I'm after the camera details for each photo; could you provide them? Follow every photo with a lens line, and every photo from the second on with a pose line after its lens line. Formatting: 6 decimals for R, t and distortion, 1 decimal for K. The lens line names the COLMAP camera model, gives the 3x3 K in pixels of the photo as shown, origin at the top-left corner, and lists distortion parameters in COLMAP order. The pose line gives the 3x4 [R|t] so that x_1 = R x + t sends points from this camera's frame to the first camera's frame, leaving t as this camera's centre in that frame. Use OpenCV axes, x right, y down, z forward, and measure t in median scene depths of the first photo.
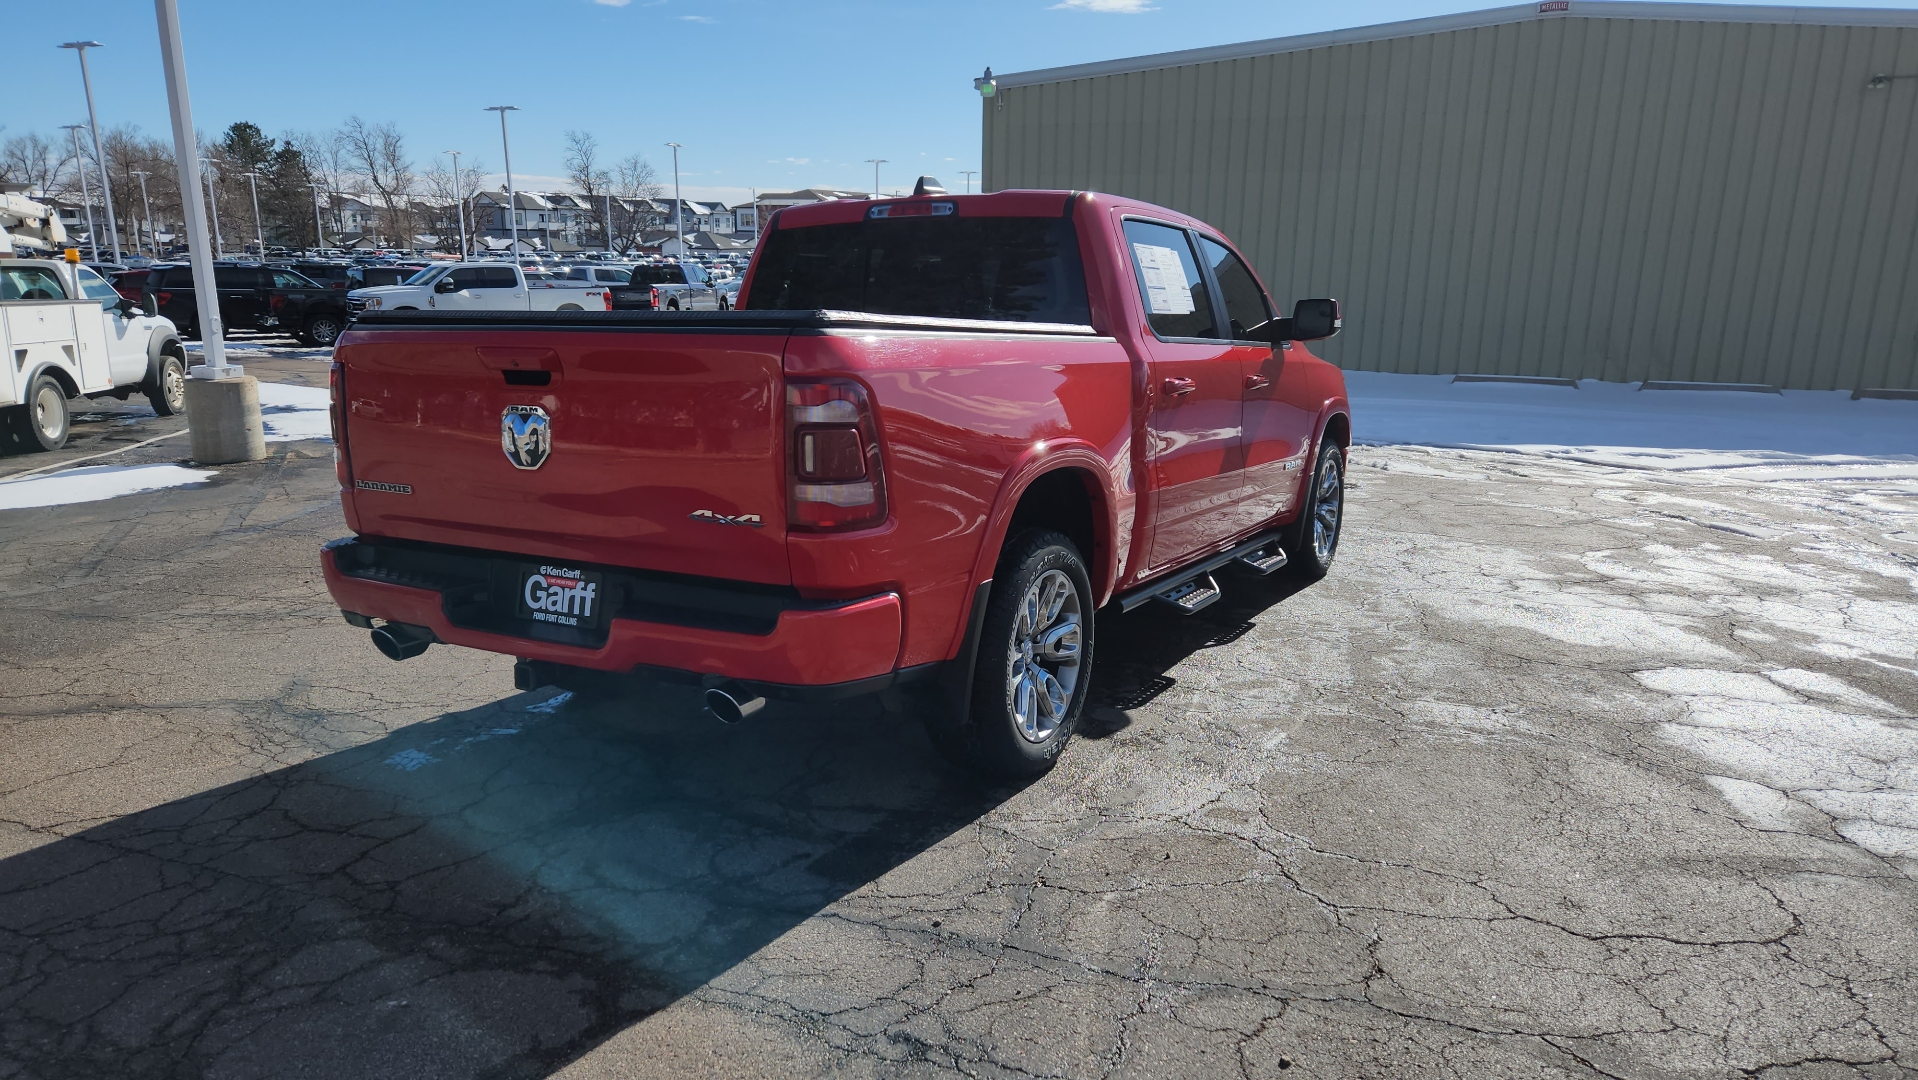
lens RADIAL K [[1277.4, 0, 921.1], [0, 1277.4, 560.7], [0, 0, 1]] dist [0.072617, -0.057725]
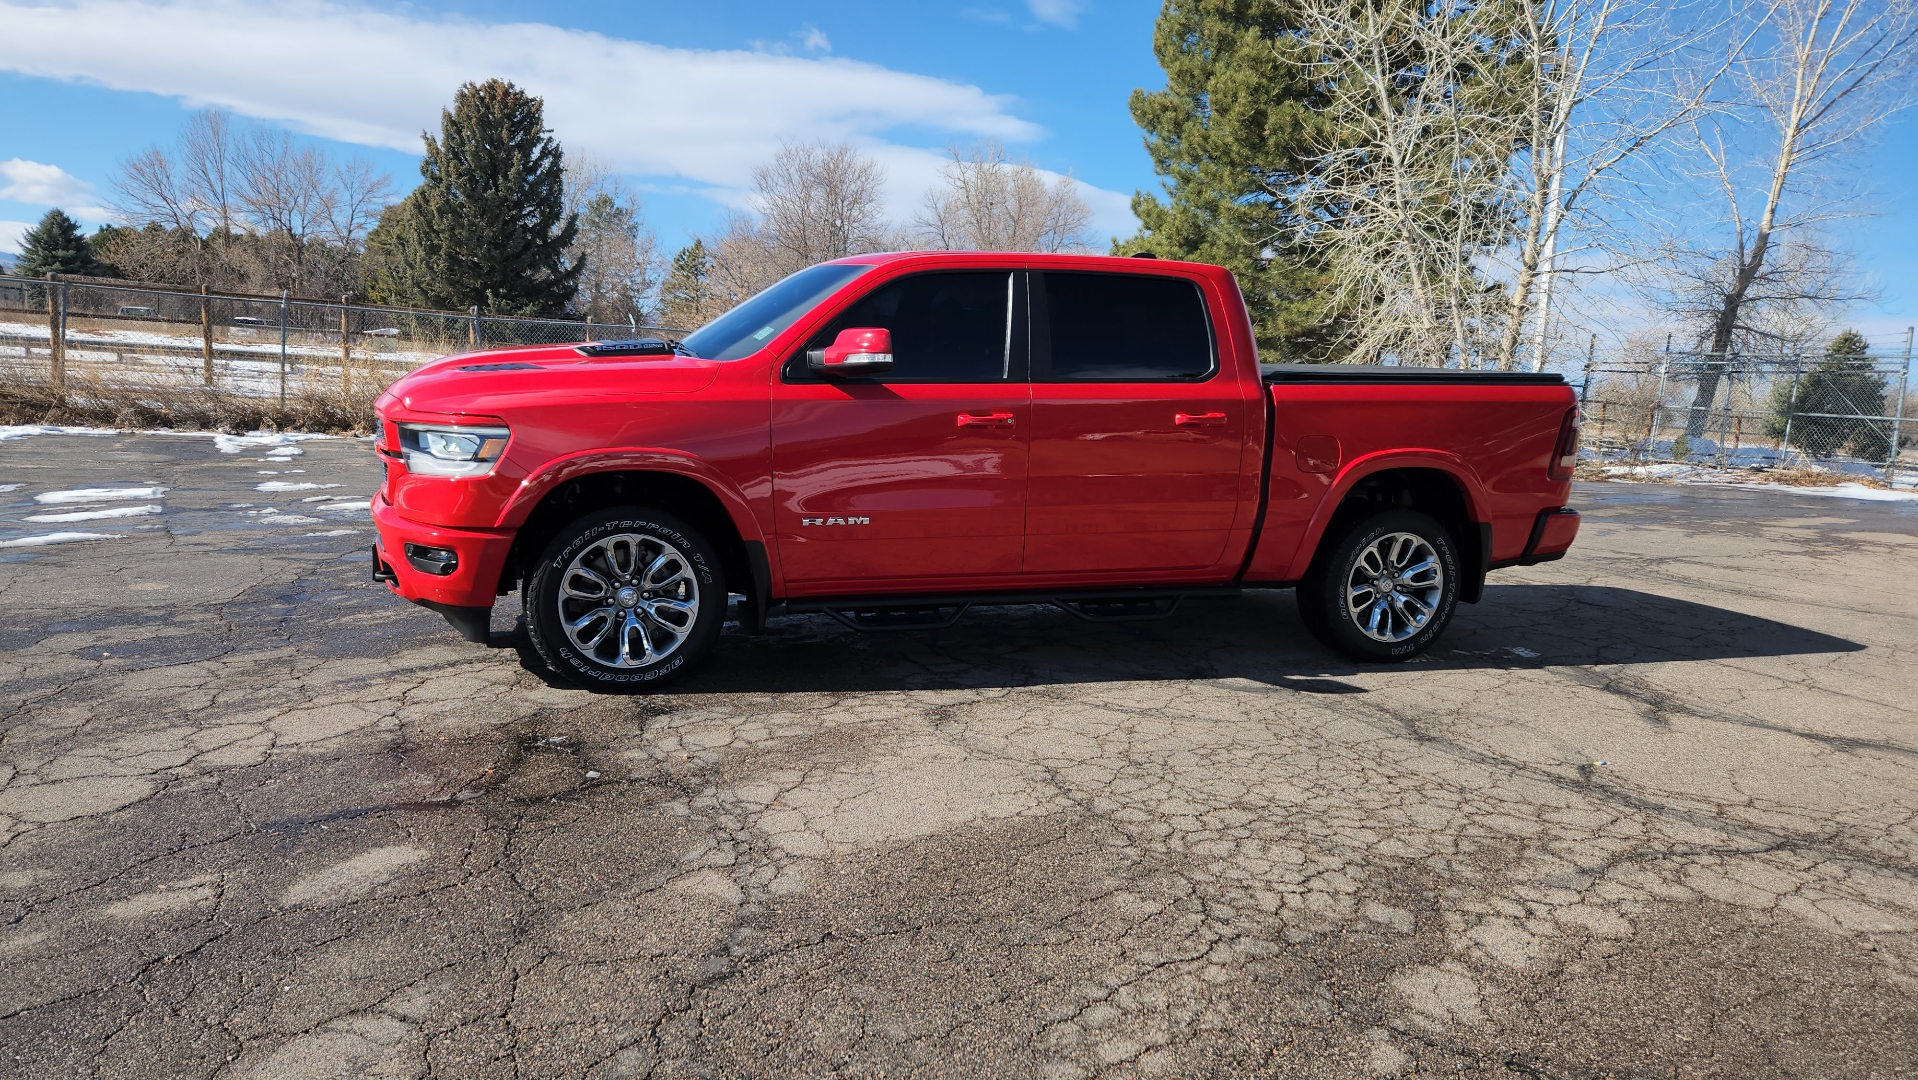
lens RADIAL K [[1277.1, 0, 917.3], [0, 1277.1, 514.7], [0, 0, 1]] dist [0.071960, -0.056091]
pose [[-0.751550, -0.122483, 0.648206, -0.792025], [0.076082, 0.959961, 0.269604, -0.463293], [-0.655275, 0.251938, -0.712140, 2.410018]]
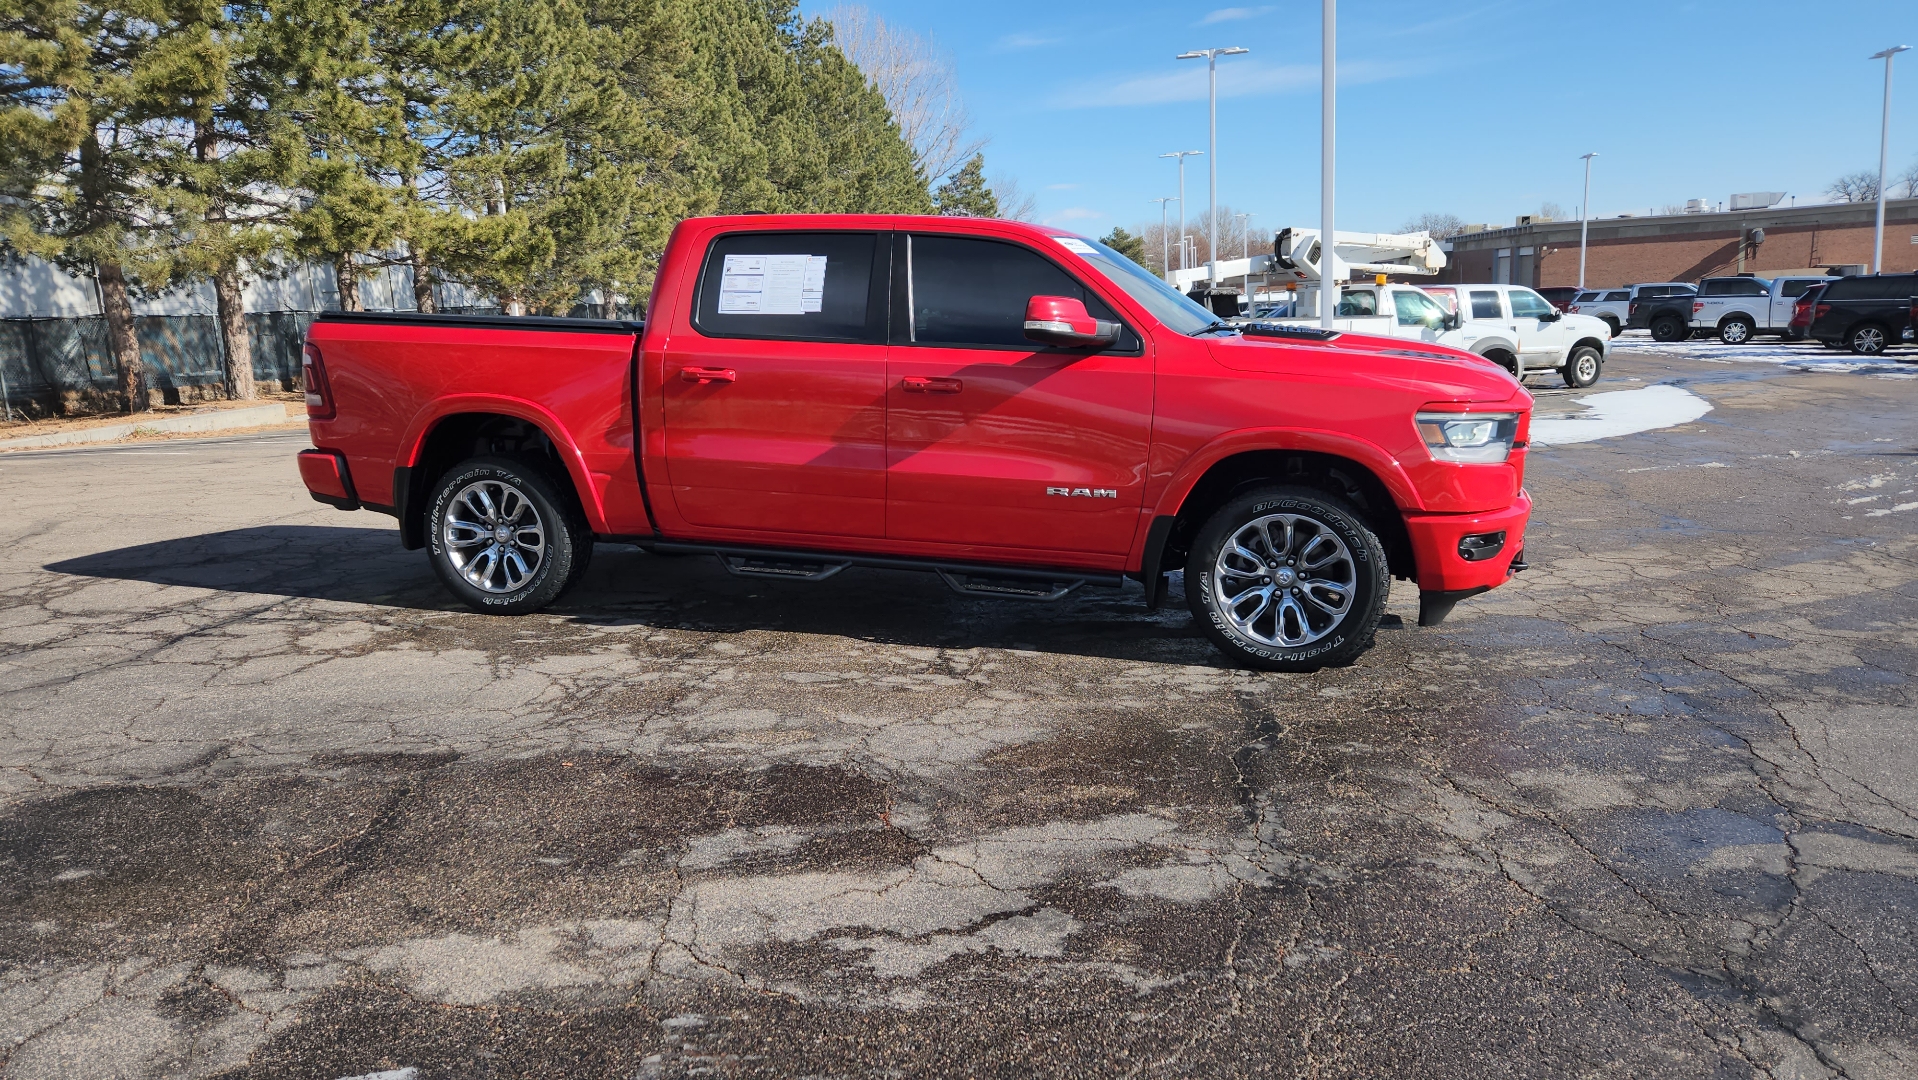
lens RADIAL K [[1282.5, 0, 932.4], [0, 1282.5, 549.1], [0, 0, 1]] dist [0.073377, -0.057734]
pose [[0.246284, 0.163540, -0.955300, 1.511416], [-0.184081, 0.975613, 0.119560, -0.170783], [0.951556, 0.146407, 0.270382, 0.963567]]
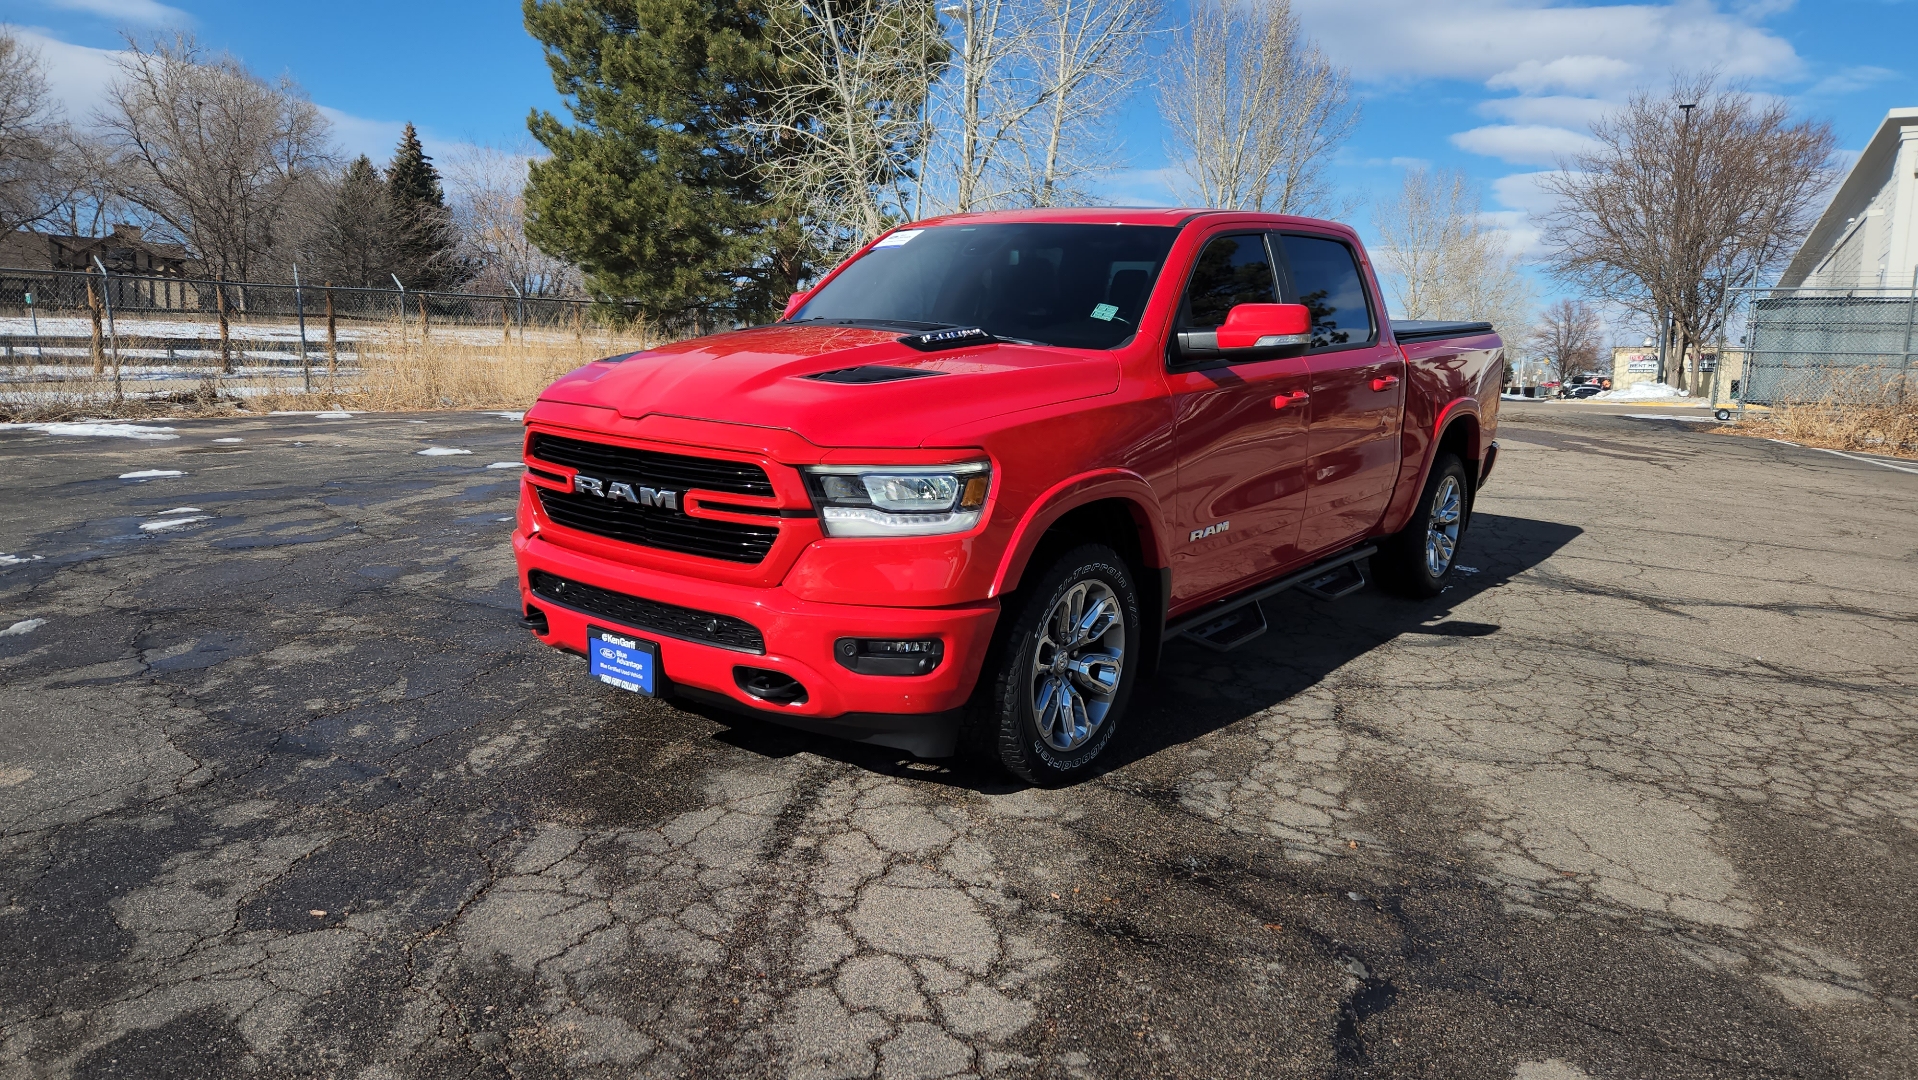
lens RADIAL K [[1277.1, 0, 921.6], [0, 1277.1, 530.1], [0, 0, 1]] dist [0.071960, -0.056091]
pose [[-0.989867, -0.053304, 0.131617, 0.115880], [-0.003173, 0.934945, 0.354779, -0.505310], [-0.141966, 0.350766, -0.925640, 2.590955]]
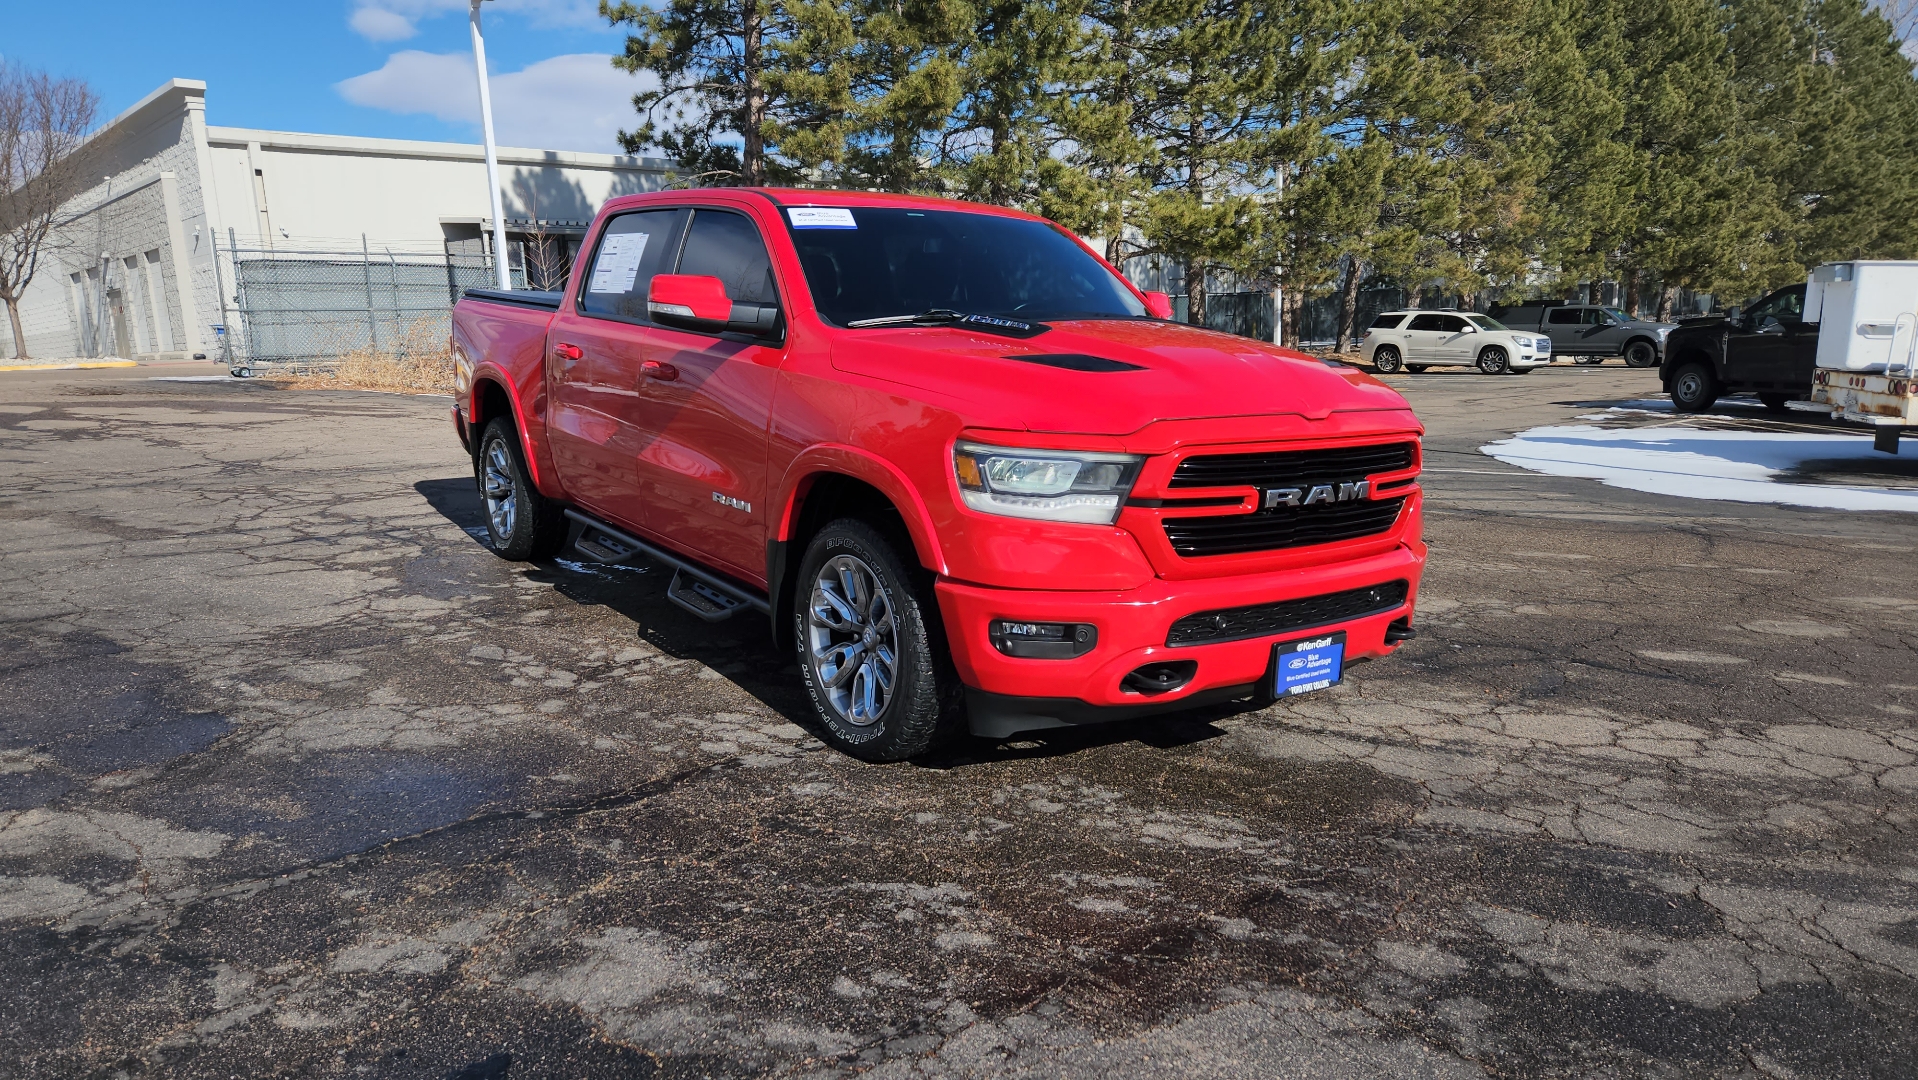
lens RADIAL K [[1282.5, 0, 925.9], [0, 1282.5, 553.6], [0, 0, 1]] dist [0.073377, -0.057734]
pose [[-0.424648, 0.163466, -0.890479, 1.264443], [-0.190564, 0.945392, 0.264422, -0.368473], [0.885076, 0.281980, -0.370308, 1.937314]]
